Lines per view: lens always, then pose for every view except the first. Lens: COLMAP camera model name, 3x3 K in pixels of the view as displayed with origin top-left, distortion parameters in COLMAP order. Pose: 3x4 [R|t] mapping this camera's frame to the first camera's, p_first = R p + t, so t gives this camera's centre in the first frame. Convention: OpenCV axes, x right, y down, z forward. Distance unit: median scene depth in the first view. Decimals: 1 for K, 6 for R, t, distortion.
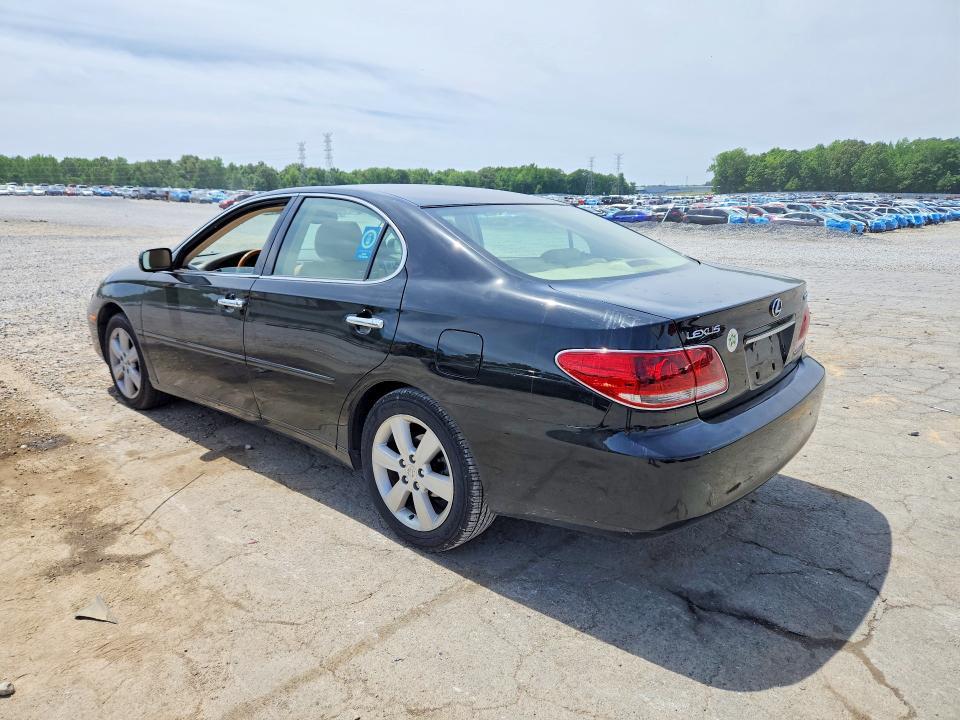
lens RADIAL K [[689.5, 0, 480.0], [0, 689.5, 360.0], [0, 0, 1]] dist [0.040350, -0.008712]
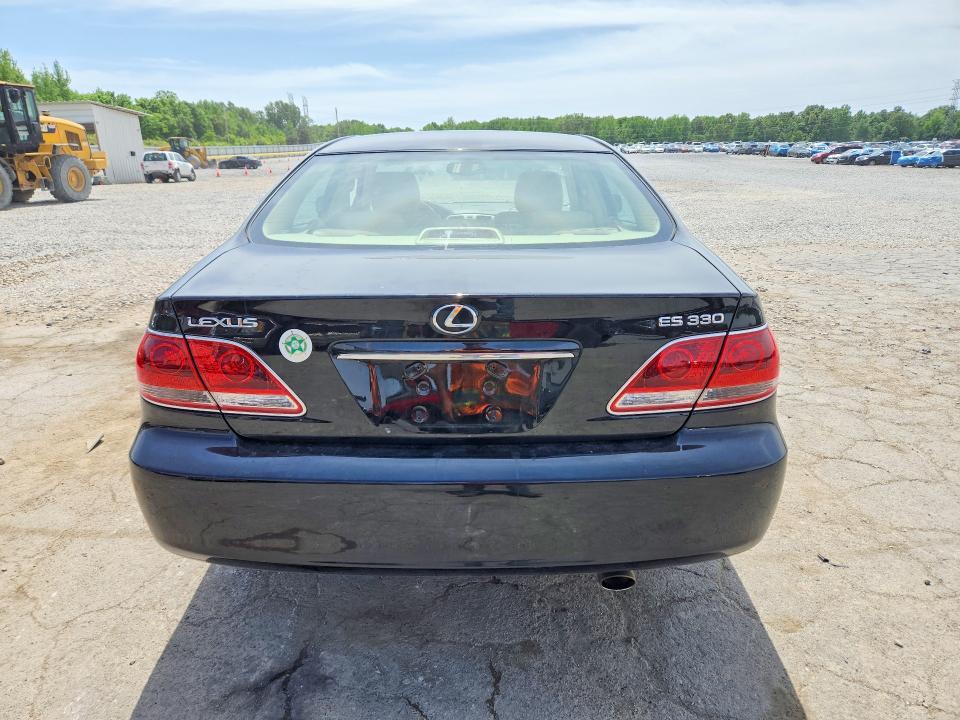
lens RADIAL K [[689.5, 0, 480.0], [0, 689.5, 360.0], [0, 0, 1]] dist [0.040350, -0.008712]
pose [[0.621139, 0.216599, -0.753174, 0.104093], [-0.170892, 0.975356, 0.139560, -0.014889], [0.764841, 0.042025, 0.642846, 0.070924]]
